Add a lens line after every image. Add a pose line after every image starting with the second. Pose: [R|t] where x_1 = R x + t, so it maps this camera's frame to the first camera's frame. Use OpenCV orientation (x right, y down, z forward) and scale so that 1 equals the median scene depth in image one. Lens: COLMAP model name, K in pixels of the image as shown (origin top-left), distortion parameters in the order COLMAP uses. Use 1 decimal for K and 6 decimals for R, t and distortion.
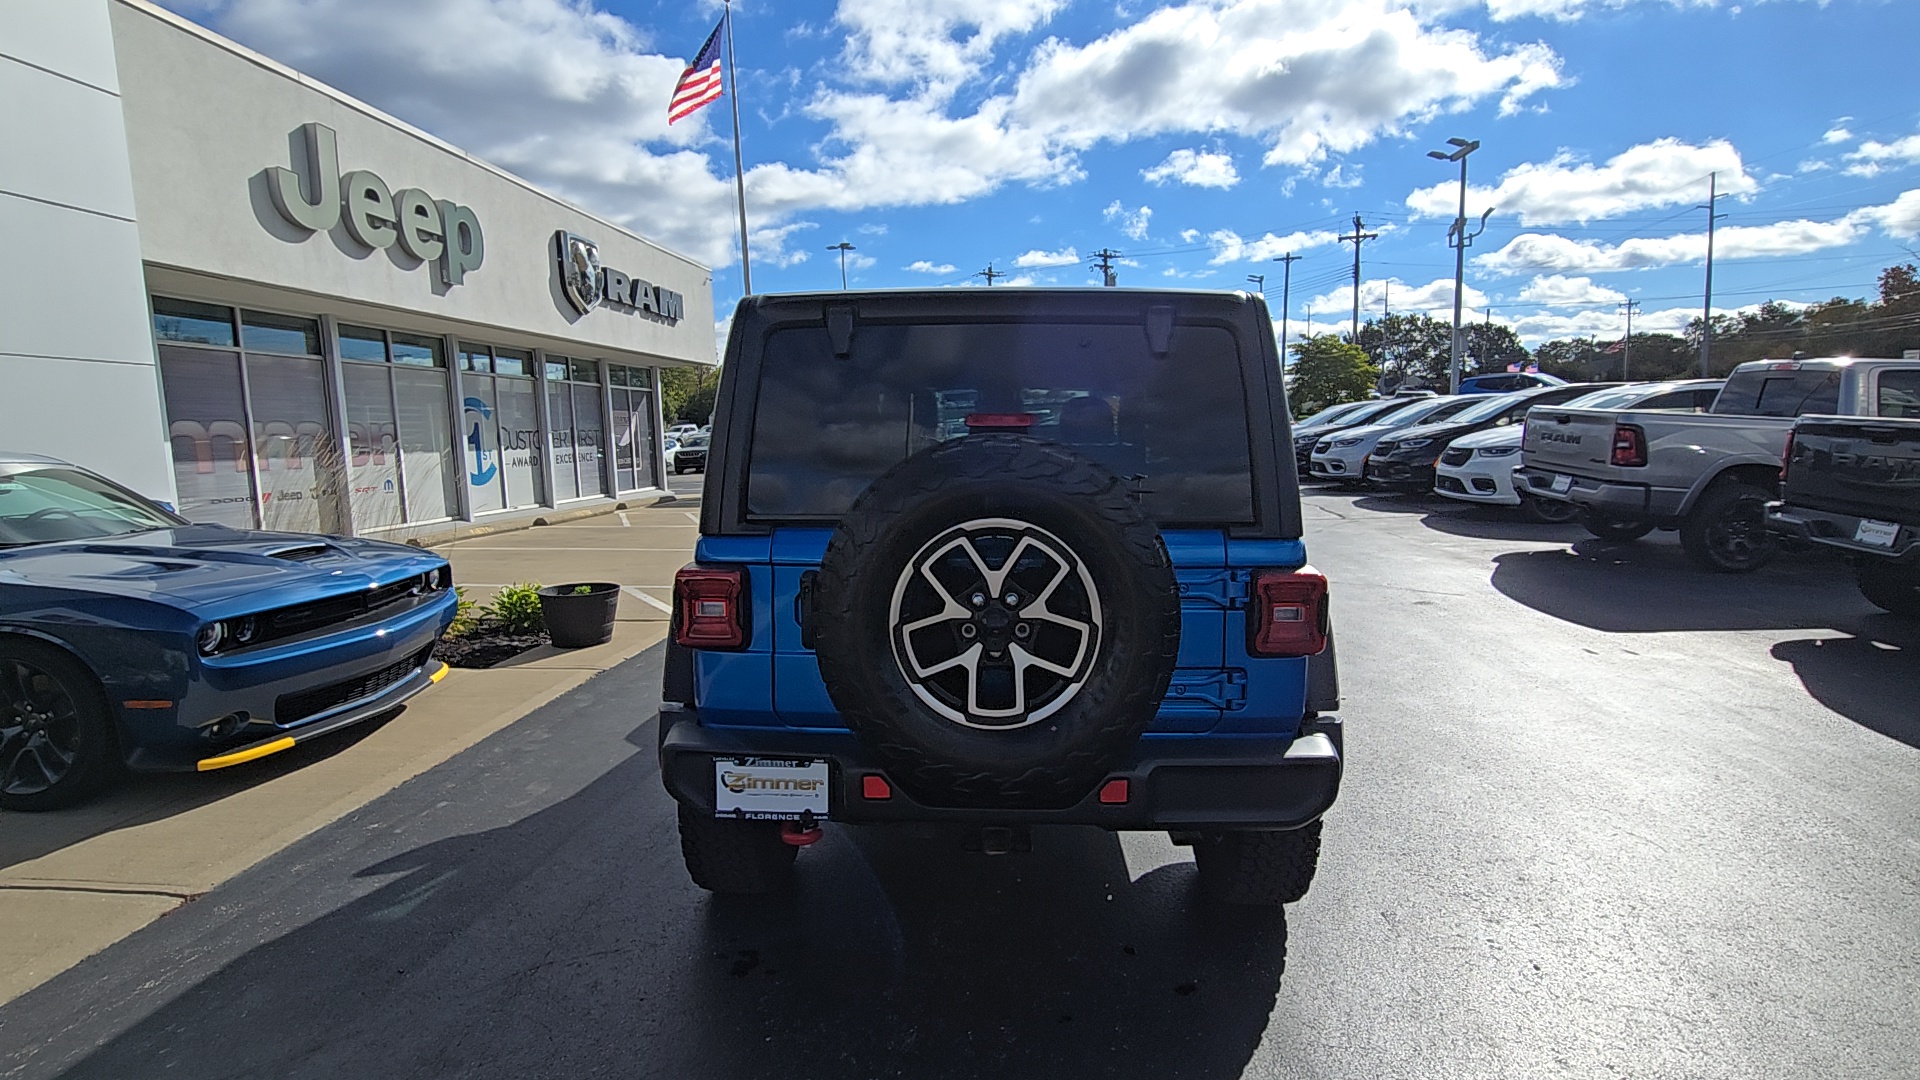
lens RADIAL K [[963.9, 0, 954.2], [0, 963.9, 566.0], [0, 0, 1]] dist [-0.001167, -0.001155]
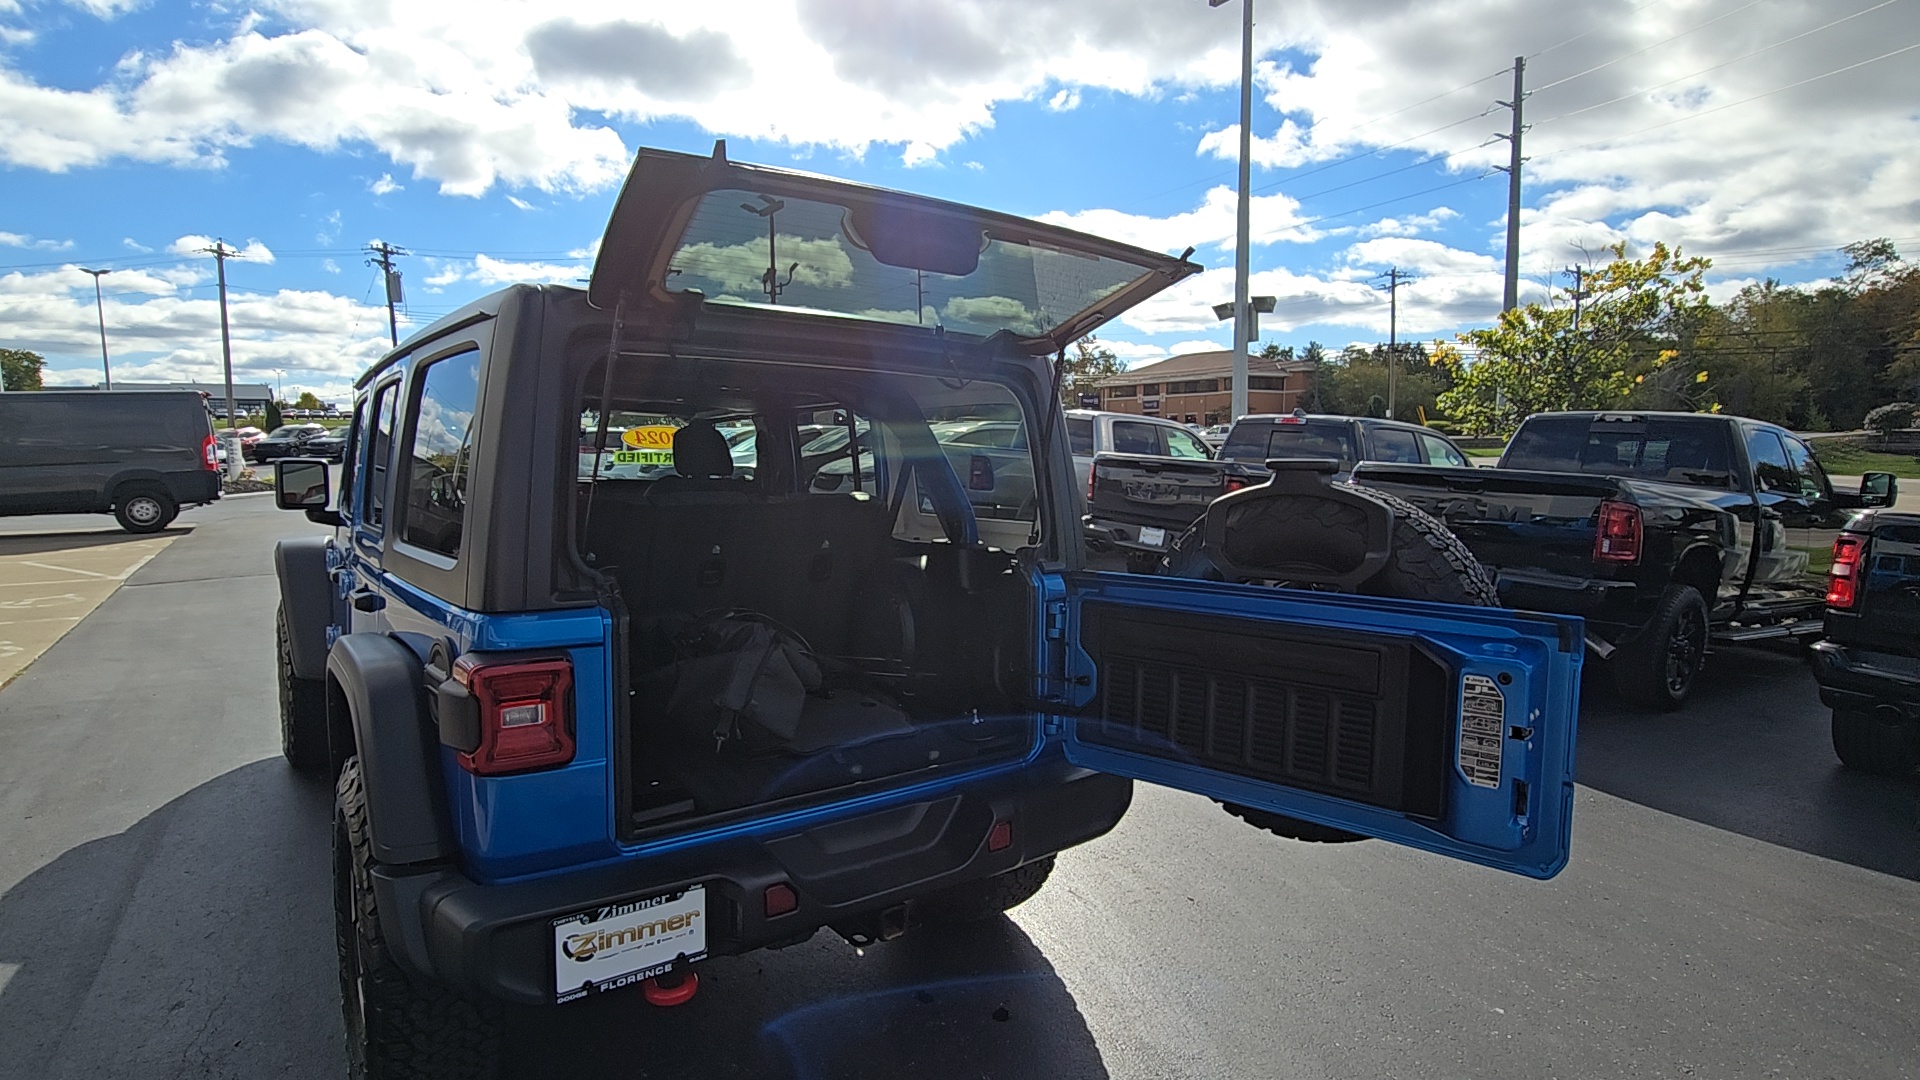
lens RADIAL K [[963.9, 0, 948.3], [0, 963.9, 556.7], [0, 0, 1]] dist [-0.001167, -0.001155]
pose [[0.771820, -0.052697, 0.633654, -0.066225], [0.072906, 0.997322, -0.005862, -0.006777], [-0.631648, 0.050721, 0.773594, 0.034882]]
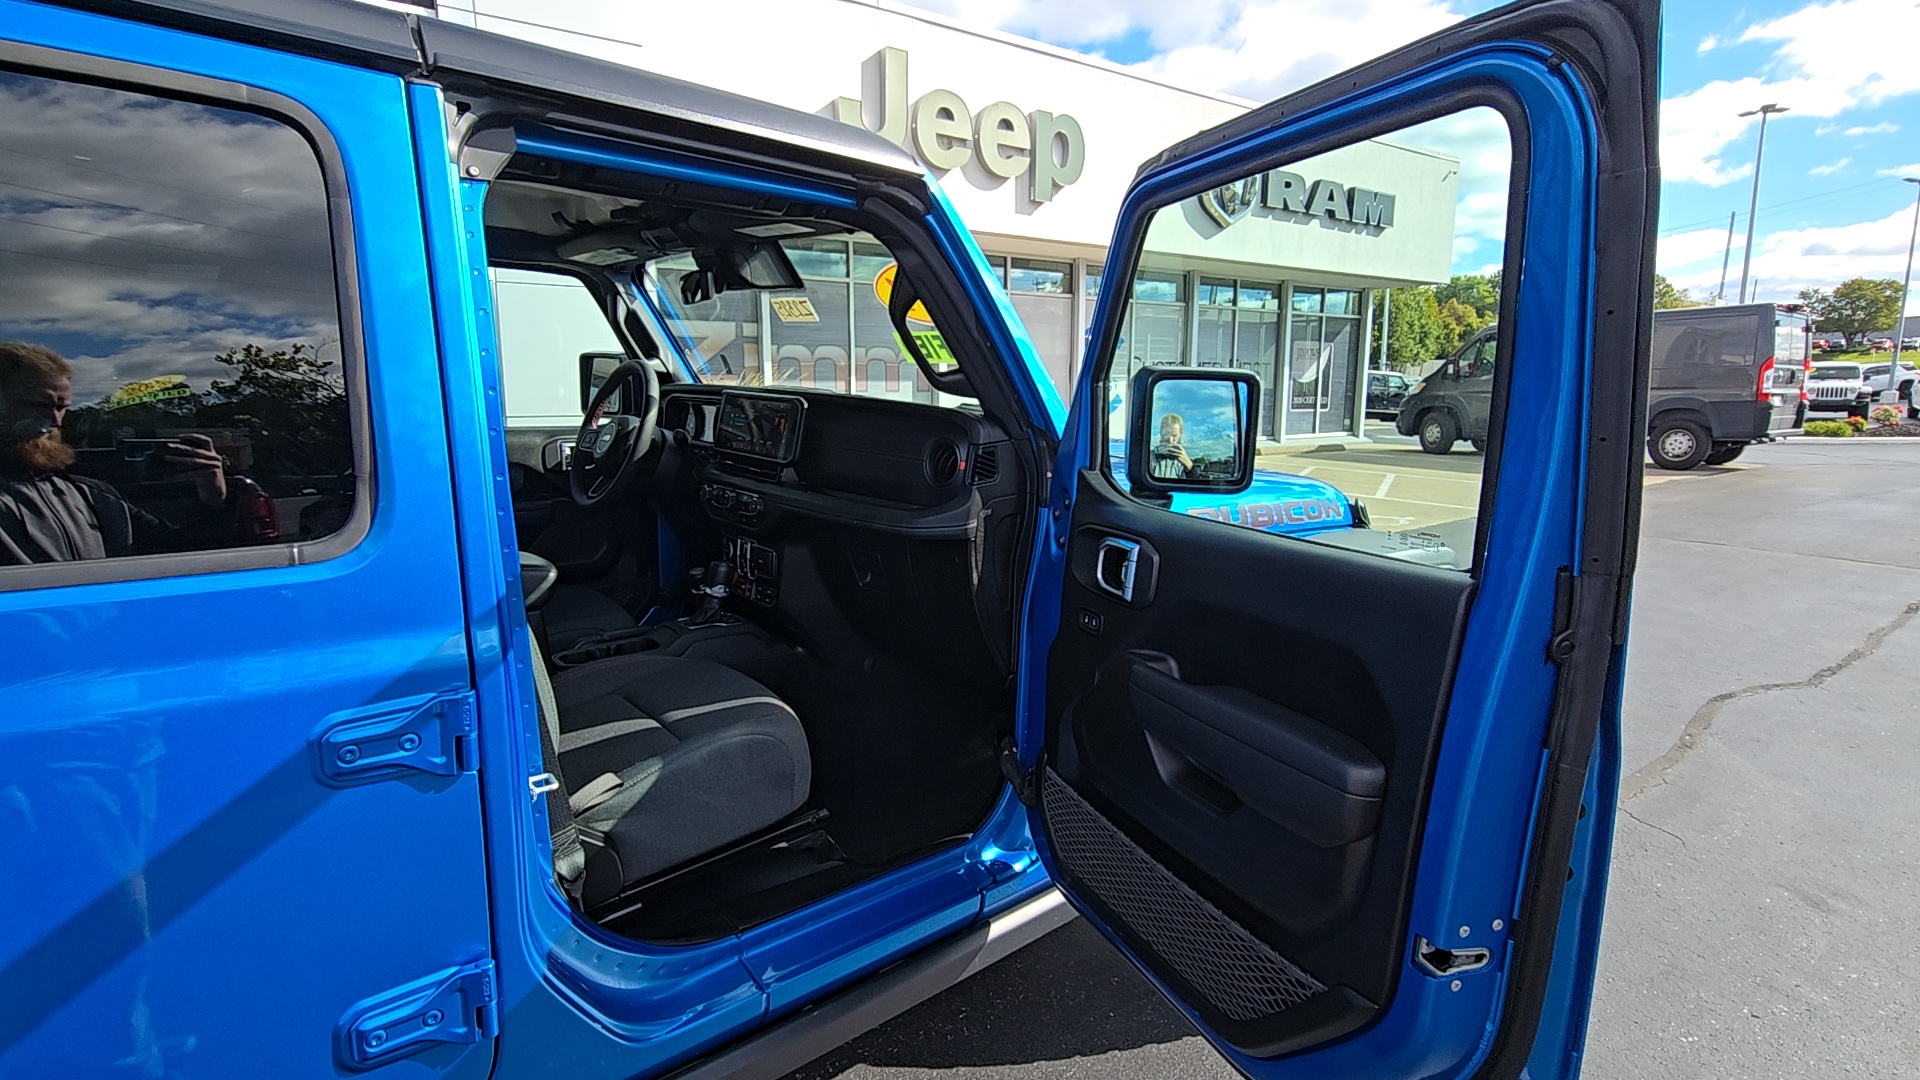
lens RADIAL K [[963.9, 0, 943.5], [0, 963.9, 551.2], [0, 0, 1]] dist [-0.001167, -0.001155]
pose [[0.665776, 0.159859, -0.728826, 0.128904], [-0.123626, 0.986913, 0.103536, -0.031851], [0.735839, 0.021170, 0.676825, 0.236833]]
